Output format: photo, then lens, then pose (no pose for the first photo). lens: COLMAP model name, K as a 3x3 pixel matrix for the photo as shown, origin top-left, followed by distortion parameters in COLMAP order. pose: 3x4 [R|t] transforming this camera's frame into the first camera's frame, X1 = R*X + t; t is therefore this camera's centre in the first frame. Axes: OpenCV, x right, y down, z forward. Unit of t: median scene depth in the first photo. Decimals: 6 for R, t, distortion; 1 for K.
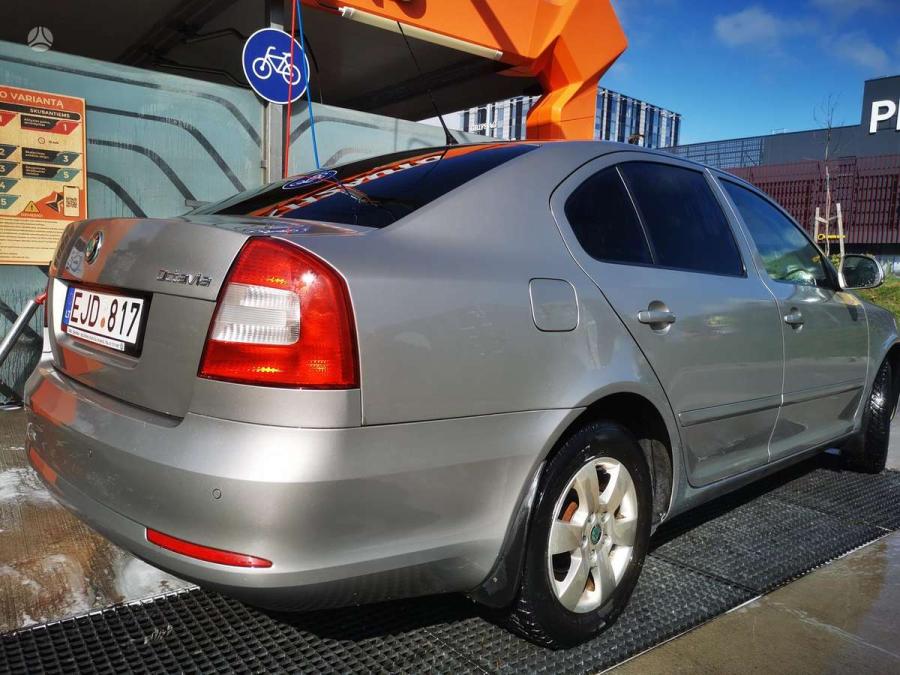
lens RADIAL K [[676.9, 0, 450.0], [0, 676.9, 337.5], [0, 0, 1]] dist [0.007481, 0.001803]
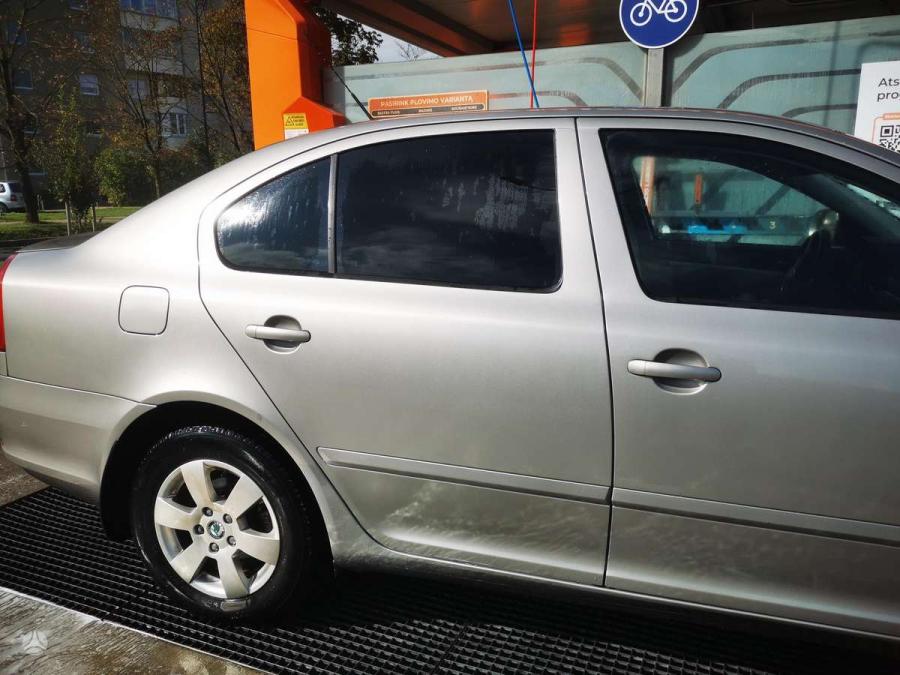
lens RADIAL K [[683.6, 0, 450.0], [0, 683.6, 337.5], [0, 0, 1]] dist [0.002390, 0.001883]
pose [[0.489805, 0.141061, -0.860345, 0.478943], [-0.059278, 0.989929, 0.128560, -0.061655], [0.869814, -0.011970, 0.493234, 0.303860]]
